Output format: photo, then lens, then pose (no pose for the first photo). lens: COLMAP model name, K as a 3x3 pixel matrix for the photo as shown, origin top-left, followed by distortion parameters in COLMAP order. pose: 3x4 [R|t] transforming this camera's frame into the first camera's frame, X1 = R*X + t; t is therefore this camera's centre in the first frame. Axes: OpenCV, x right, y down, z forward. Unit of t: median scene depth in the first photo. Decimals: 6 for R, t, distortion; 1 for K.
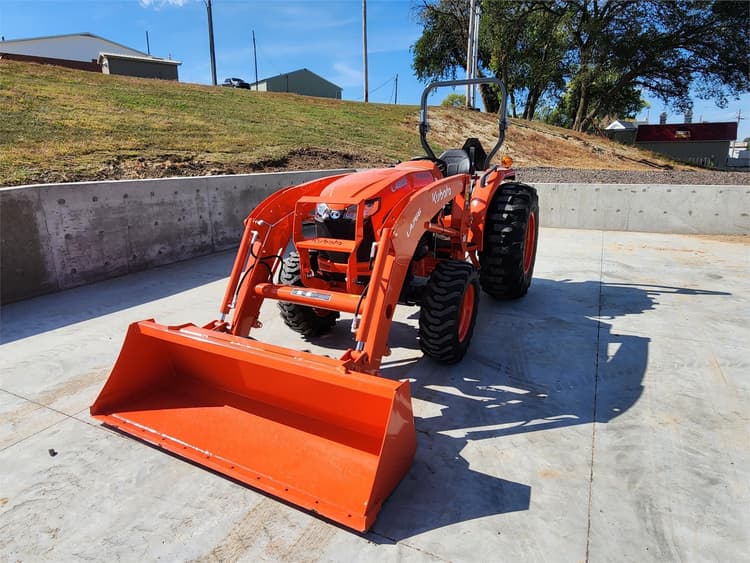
lens RADIAL K [[520.4, 0, 375.0], [0, 520.4, 281.5], [0, 0, 1]] dist [-0.002444, 0.000177]
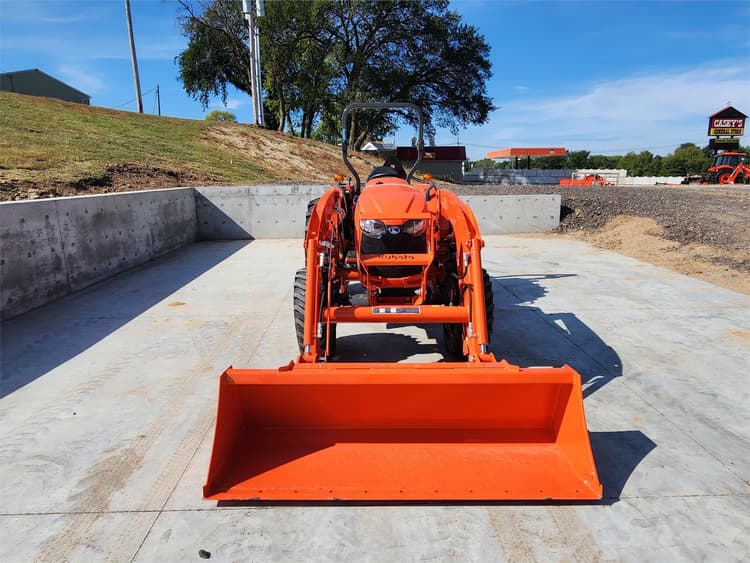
lens RADIAL K [[520.4, 0, 375.0], [0, 520.4, 281.5], [0, 0, 1]] dist [-0.002444, 0.000177]
pose [[0.853982, -0.106334, 0.509321, -0.215862], [0.122749, 0.992437, 0.001382, -0.011945], [-0.505616, 0.061339, 0.860575, 0.052731]]
